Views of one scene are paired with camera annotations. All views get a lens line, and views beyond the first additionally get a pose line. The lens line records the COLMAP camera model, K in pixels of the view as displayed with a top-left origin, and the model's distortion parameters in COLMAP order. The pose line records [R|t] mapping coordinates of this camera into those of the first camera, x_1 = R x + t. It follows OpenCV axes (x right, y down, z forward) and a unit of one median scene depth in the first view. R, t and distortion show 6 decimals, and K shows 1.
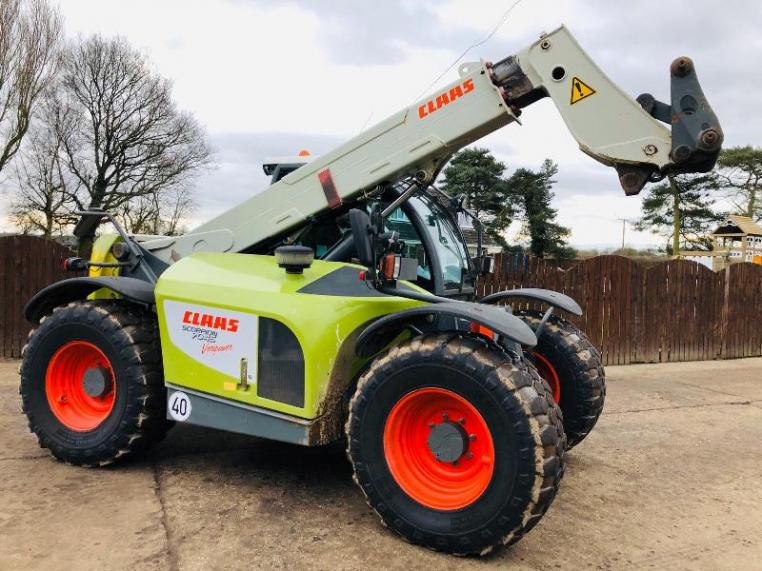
lens RADIAL K [[617.4, 0, 392.1], [0, 617.4, 265.3], [0, 0, 1]] dist [0.007106, 0.007167]
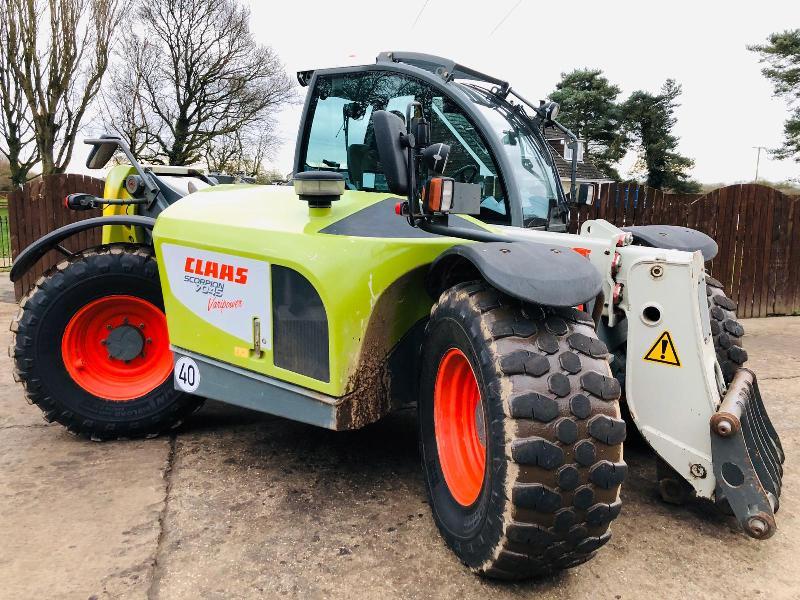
lens RADIAL K [[648.2, 0, 411.7], [0, 648.2, 278.8], [0, 0, 1]] dist [0.007106, 0.007167]
pose [[0.992135, -0.000973, -0.125172, 0.042713], [0.015029, 0.993662, 0.111399, 0.010511], [0.124271, -0.112404, 0.985861, 0.168278]]
